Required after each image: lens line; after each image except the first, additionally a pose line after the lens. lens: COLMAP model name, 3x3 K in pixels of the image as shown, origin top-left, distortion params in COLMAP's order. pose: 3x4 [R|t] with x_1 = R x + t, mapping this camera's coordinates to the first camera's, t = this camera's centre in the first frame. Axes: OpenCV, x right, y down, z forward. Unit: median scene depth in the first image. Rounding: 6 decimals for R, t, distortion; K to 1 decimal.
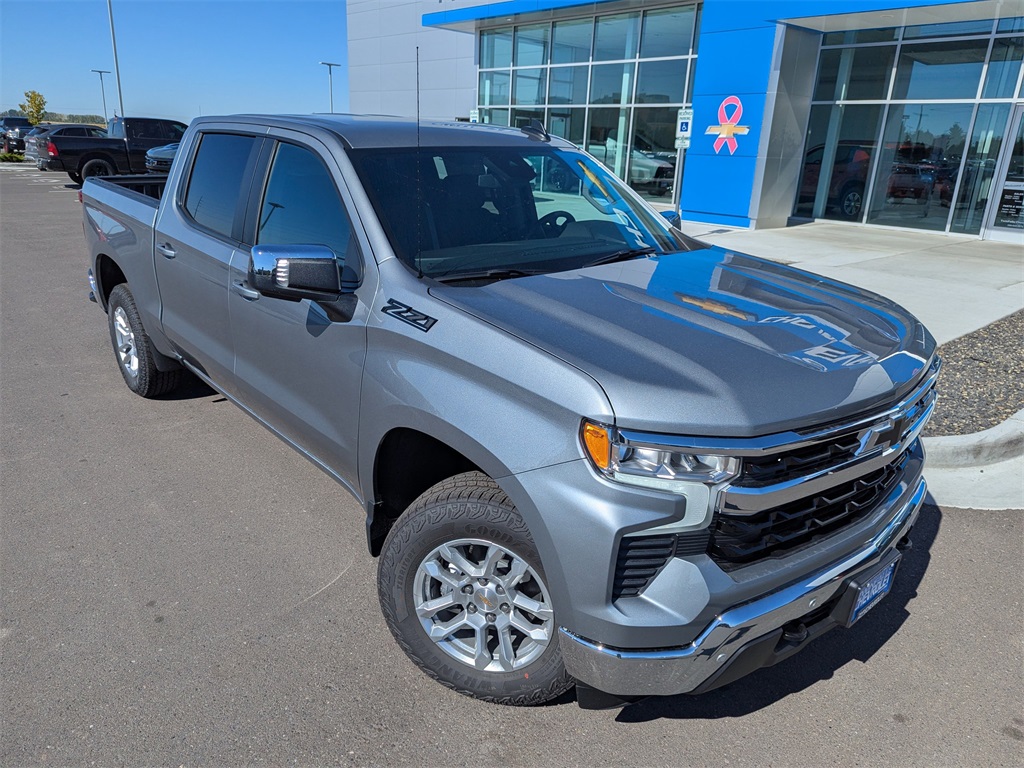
lens RADIAL K [[736.7, 0, 513.1], [0, 736.7, 386.4], [0, 0, 1]] dist [0.050782, -0.040678]
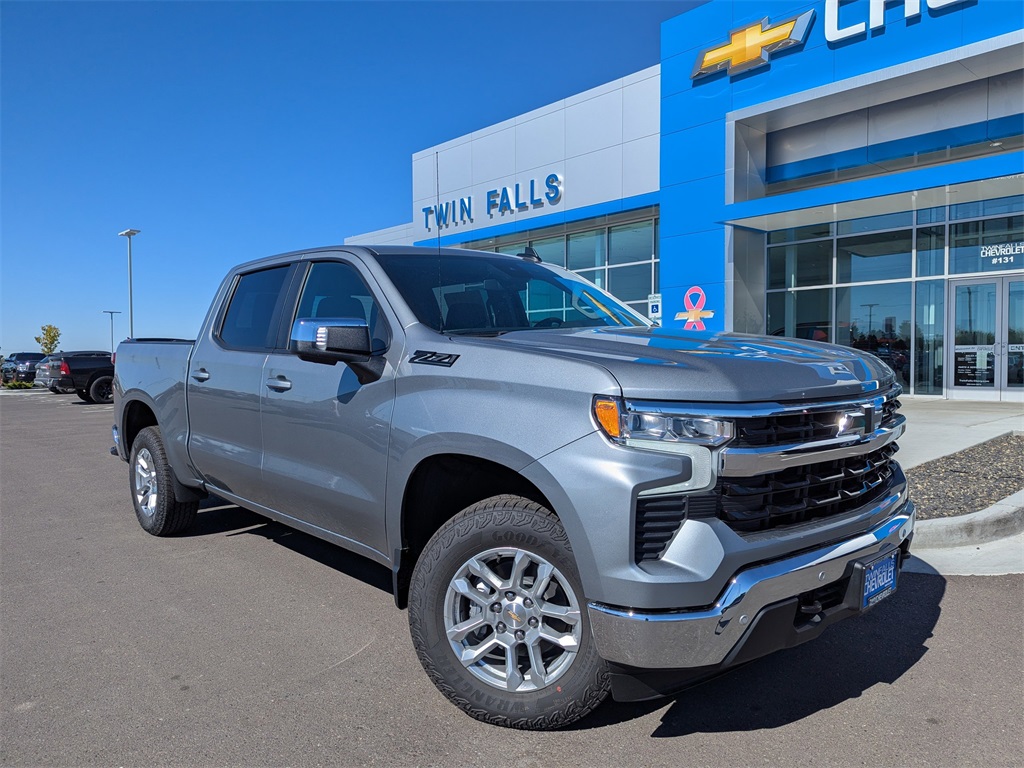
lens RADIAL K [[736.4, 0, 515.8], [0, 736.4, 378.9], [0, 0, 1]] dist [0.052398, -0.042176]
pose [[0.998377, -0.051020, 0.025305, -0.041177], [0.056174, 0.955339, -0.290122, 0.254962], [-0.009372, 0.291073, 0.956655, -0.084323]]
